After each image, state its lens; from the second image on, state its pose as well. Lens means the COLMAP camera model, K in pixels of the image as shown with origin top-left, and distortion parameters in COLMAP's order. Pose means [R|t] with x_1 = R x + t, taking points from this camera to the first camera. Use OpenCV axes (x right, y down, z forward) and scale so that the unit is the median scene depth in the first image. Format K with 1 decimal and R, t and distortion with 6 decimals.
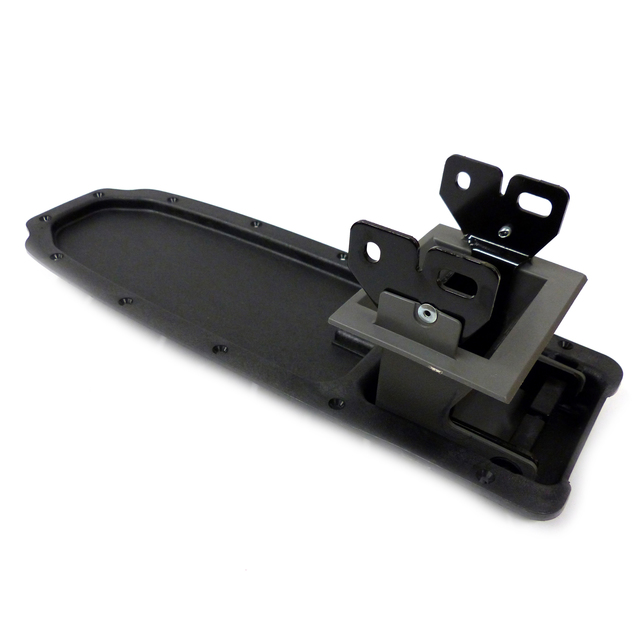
lens RADIAL K [[677.1, 0, 320.0], [0, 677.1, 320.0], [0, 0, 1]] dist [0.004179, 0.001213]
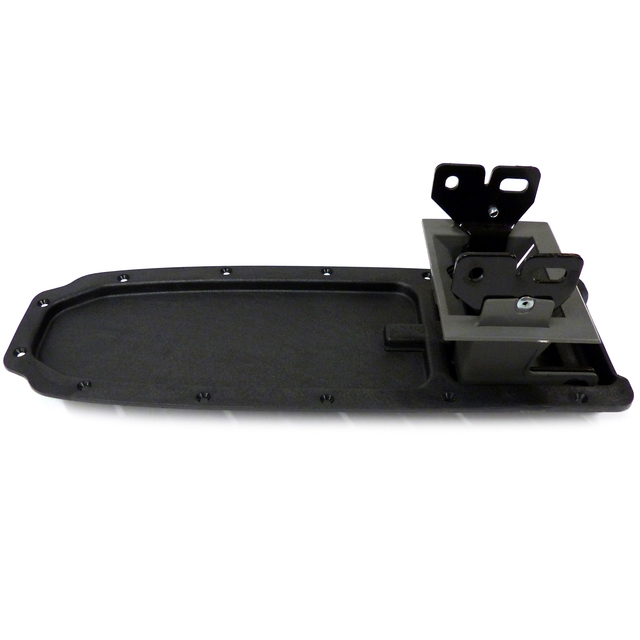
lens RADIAL K [[677.1, 0, 320.0], [0, 677.1, 320.0], [0, 0, 1]] dist [0.004179, 0.001213]
pose [[0.833020, -0.396171, 0.386169, -0.563404], [0.350971, 0.917994, 0.184678, -0.297727], [-0.427665, -0.018306, 0.903752, 0.015121]]
